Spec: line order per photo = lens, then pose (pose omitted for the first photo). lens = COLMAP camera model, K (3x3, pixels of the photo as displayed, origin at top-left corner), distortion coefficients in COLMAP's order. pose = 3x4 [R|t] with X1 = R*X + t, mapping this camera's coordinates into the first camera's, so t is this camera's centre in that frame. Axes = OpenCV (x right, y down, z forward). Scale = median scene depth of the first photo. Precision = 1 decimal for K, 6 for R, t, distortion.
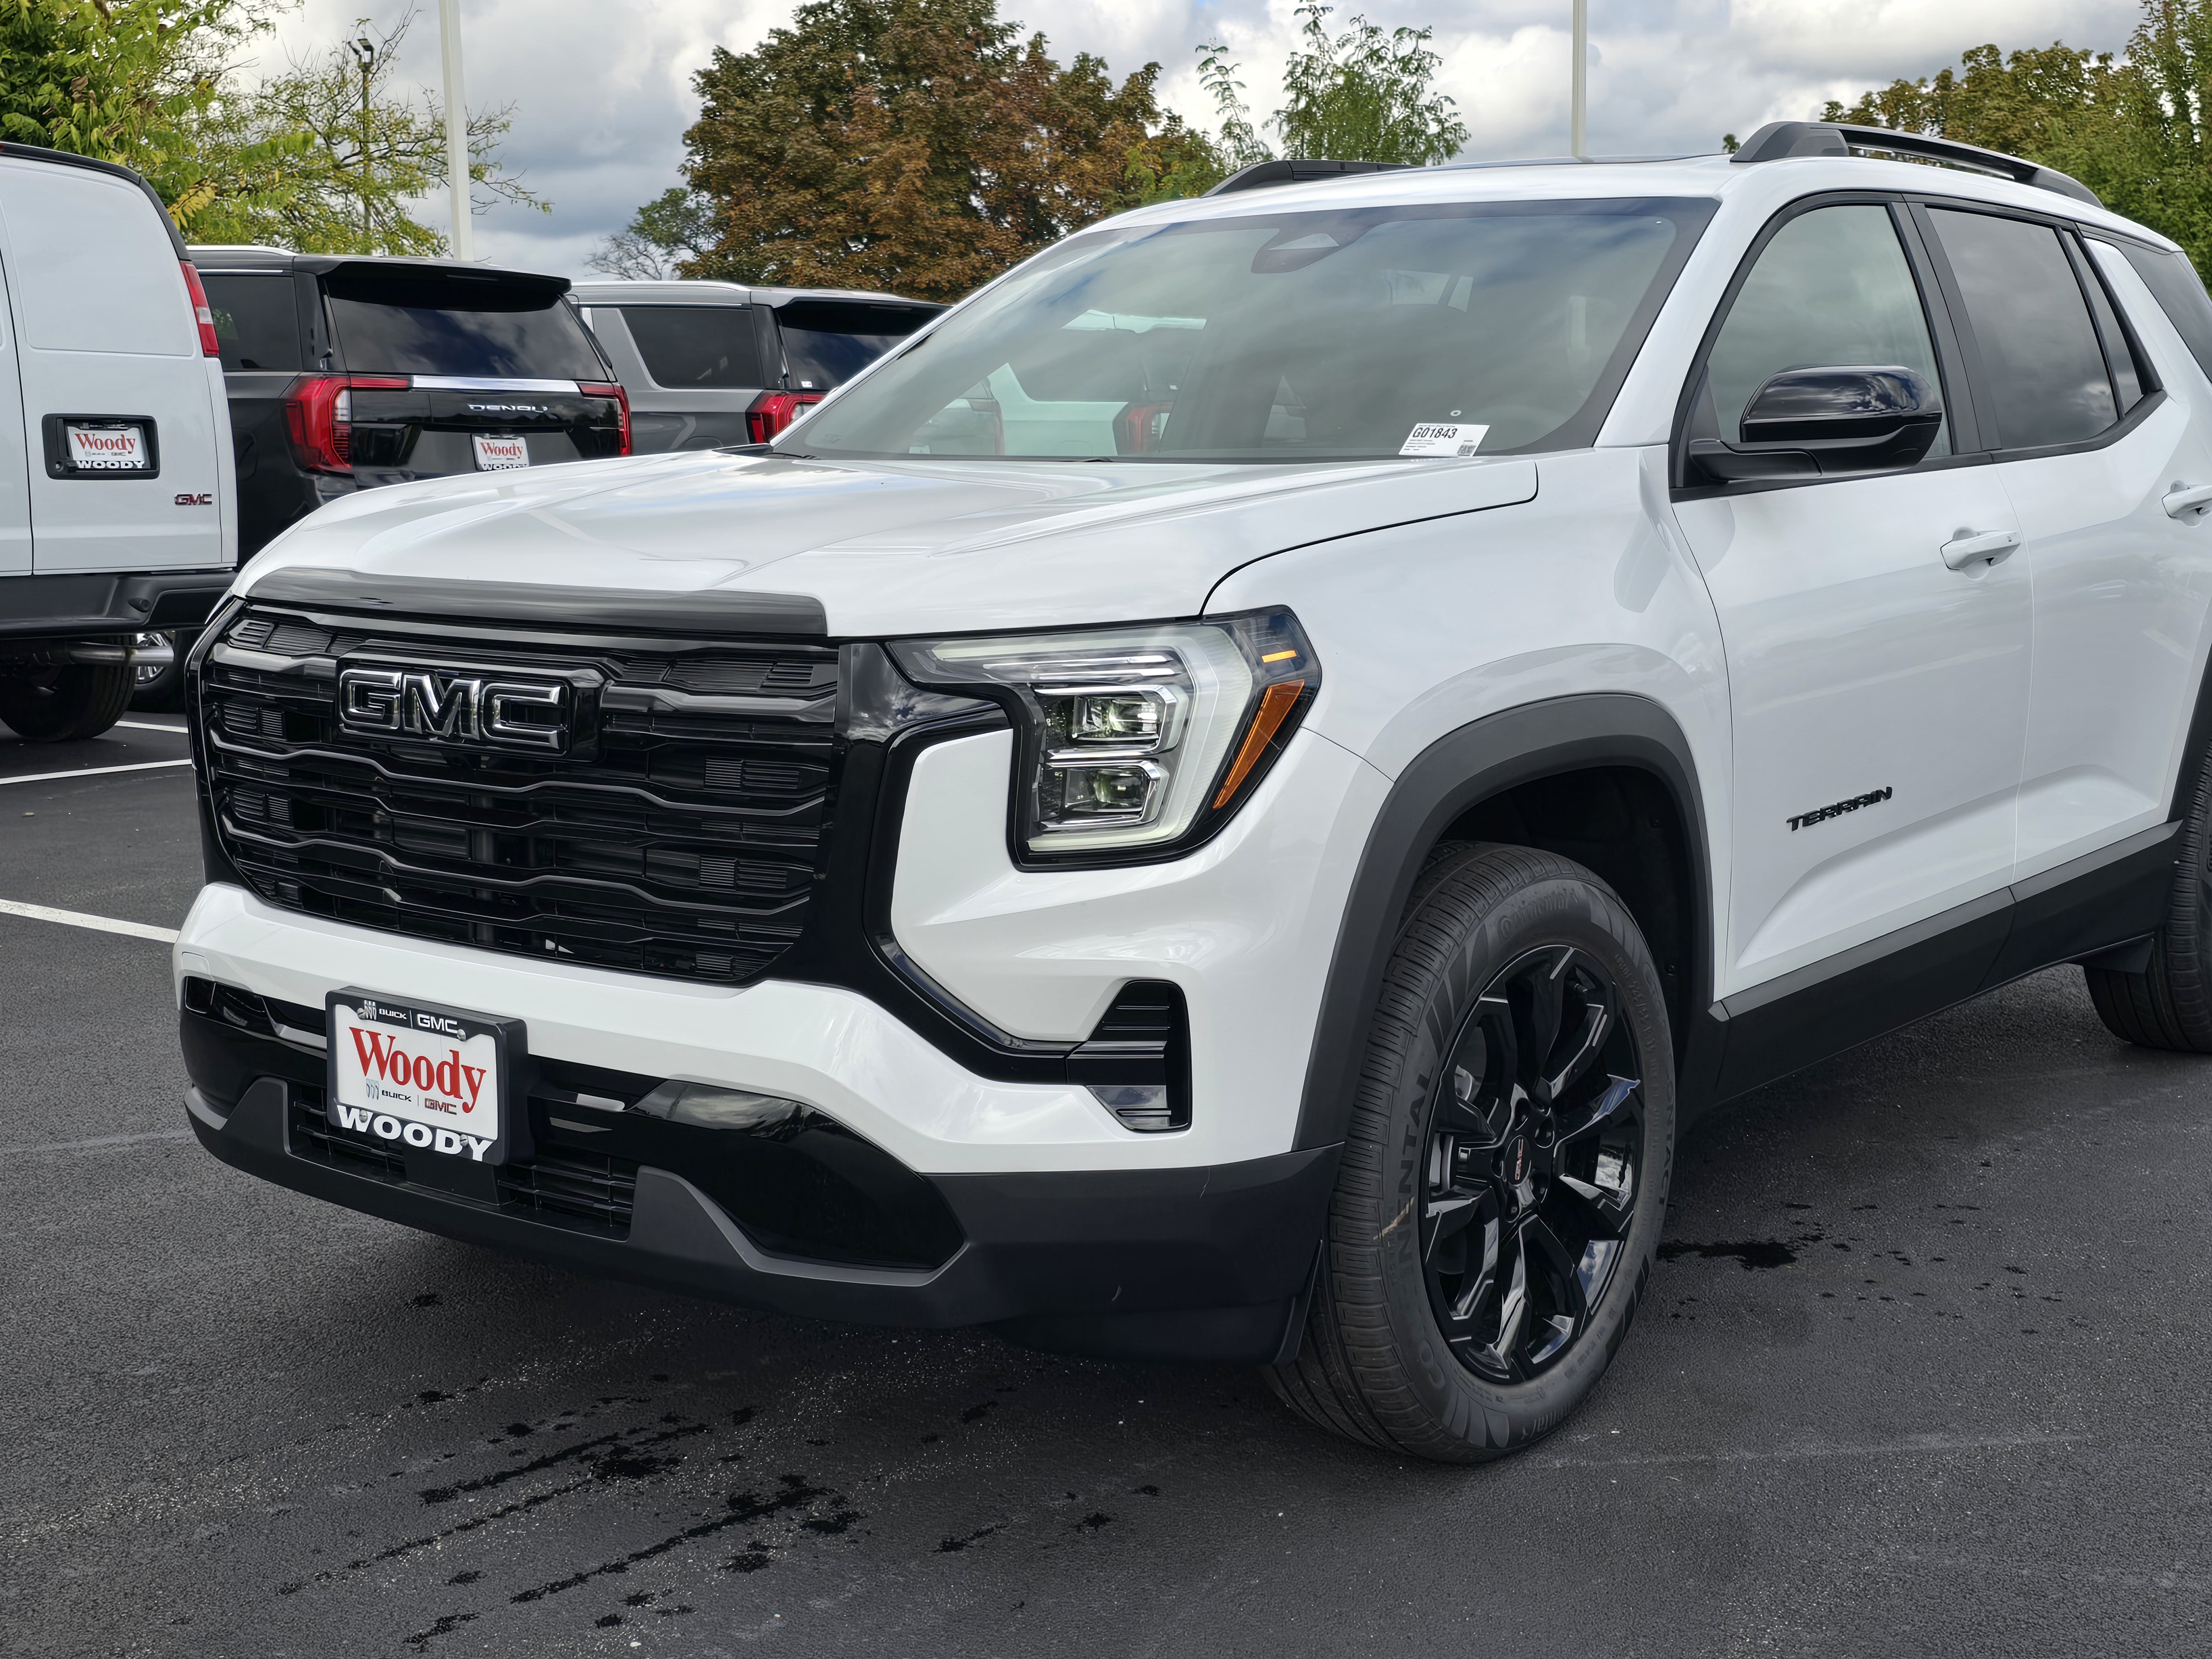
lens RADIAL K [[2310.7, 0, 1112.1], [0, 2310.7, 815.9], [0, 0, 1]] dist [0.108970, -0.153804]
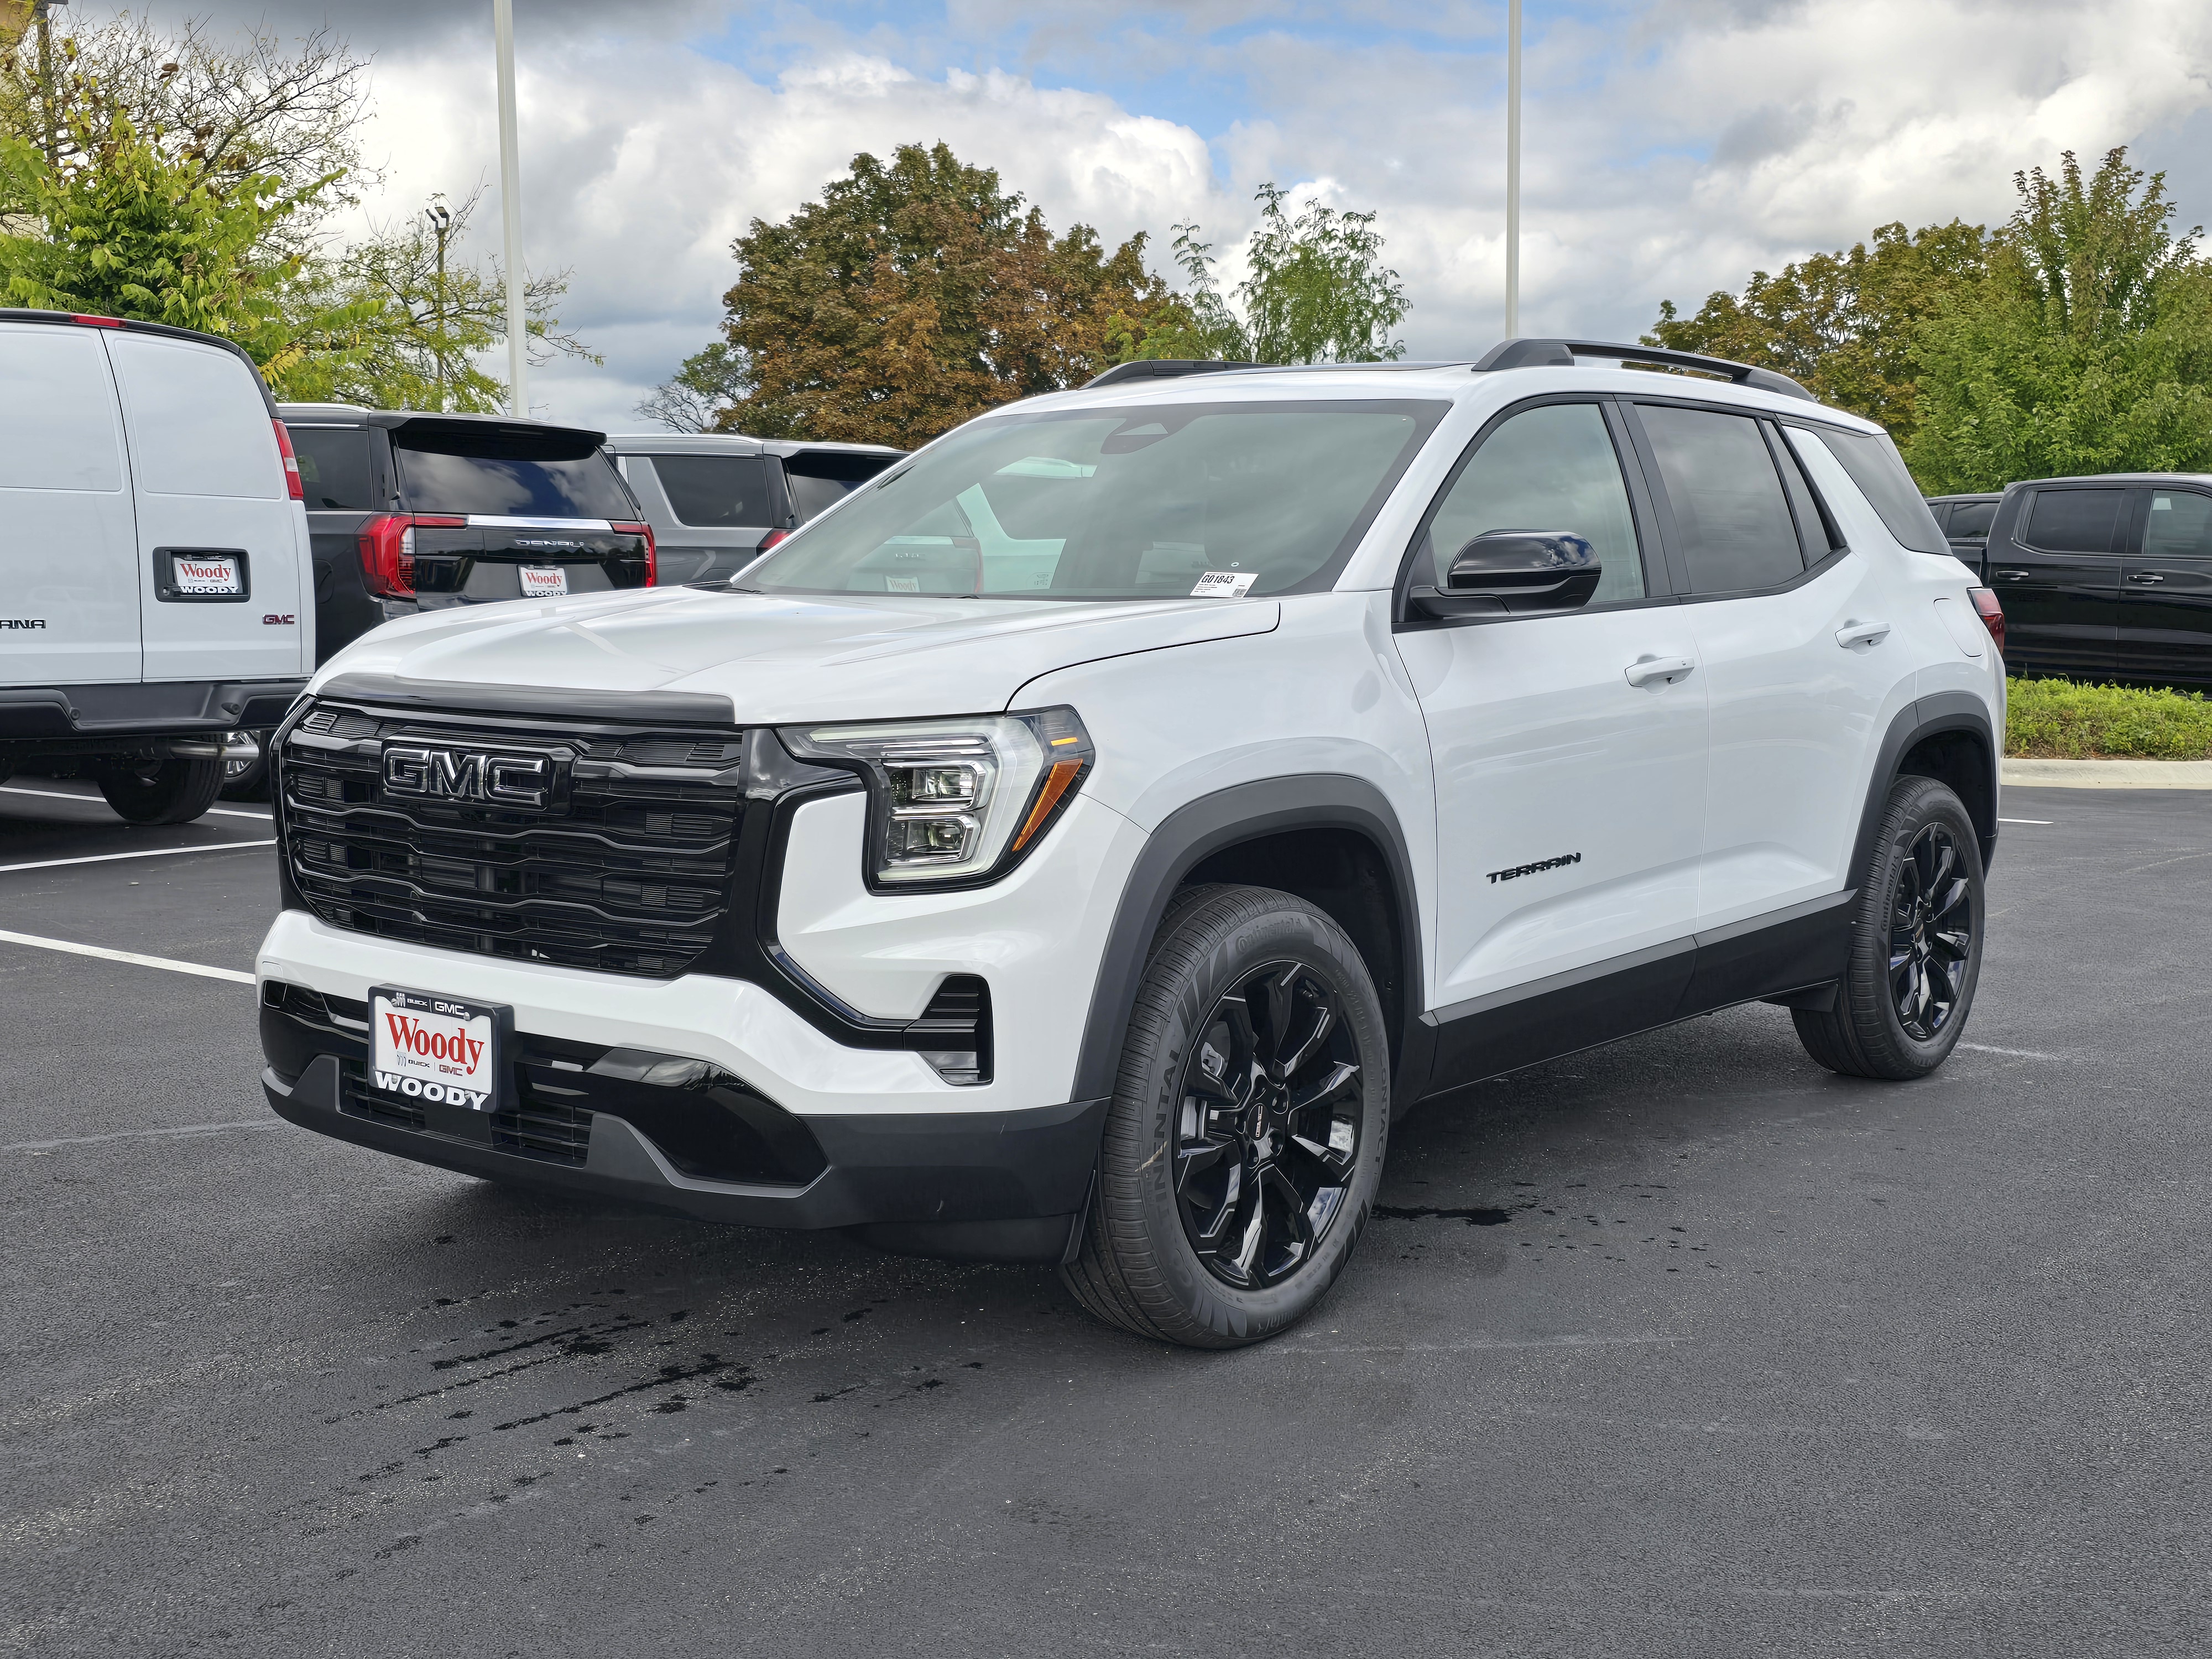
lens RADIAL K [[2145.1, 0, 1093.2], [0, 2145.1, 840.7], [0, 0, 1]] dist [0.138863, -0.259672]
pose [[0.999877, 0.008691, -0.013055, 0.096894], [-0.009146, 0.999340, -0.035160, 0.031499], [0.012740, 0.035275, 0.999296, -0.249243]]
